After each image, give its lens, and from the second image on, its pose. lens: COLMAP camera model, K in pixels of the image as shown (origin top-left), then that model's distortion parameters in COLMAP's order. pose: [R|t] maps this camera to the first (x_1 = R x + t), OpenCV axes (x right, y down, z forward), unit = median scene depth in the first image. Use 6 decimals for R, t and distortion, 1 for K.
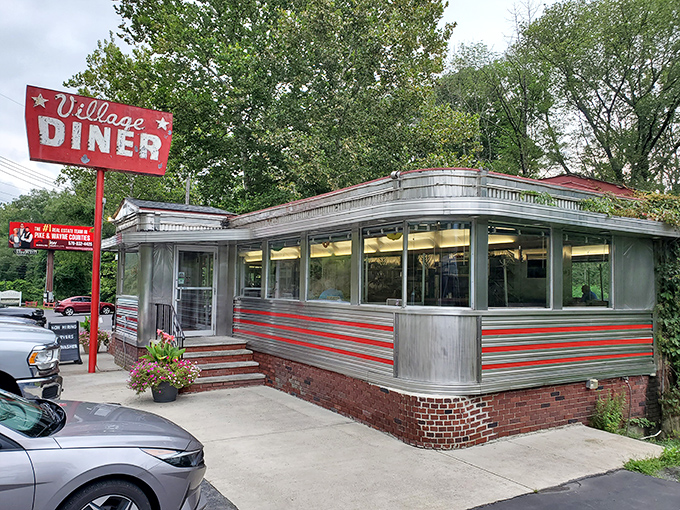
lens RADIAL K [[539.5, 0, 340.0], [0, 539.5, 255.0], [0, 0, 1]] dist [0.002341, 0.000076]
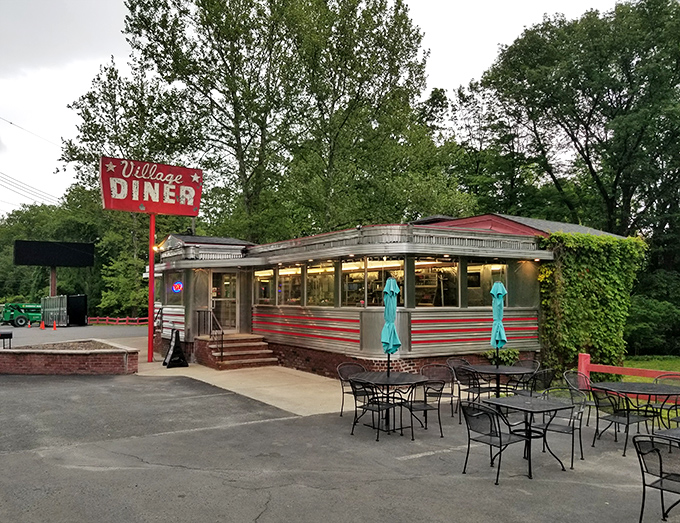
lens RADIAL K [[590.5, 0, 340.0], [0, 590.5, 261.5], [0, 0, 1]] dist [-0.003639, -0.001631]
pose [[0.999789, -0.019752, 0.005634, 0.021217], [0.019750, 0.999805, 0.000331, -0.030528], [-0.005640, -0.000219, 0.999984, -0.520815]]
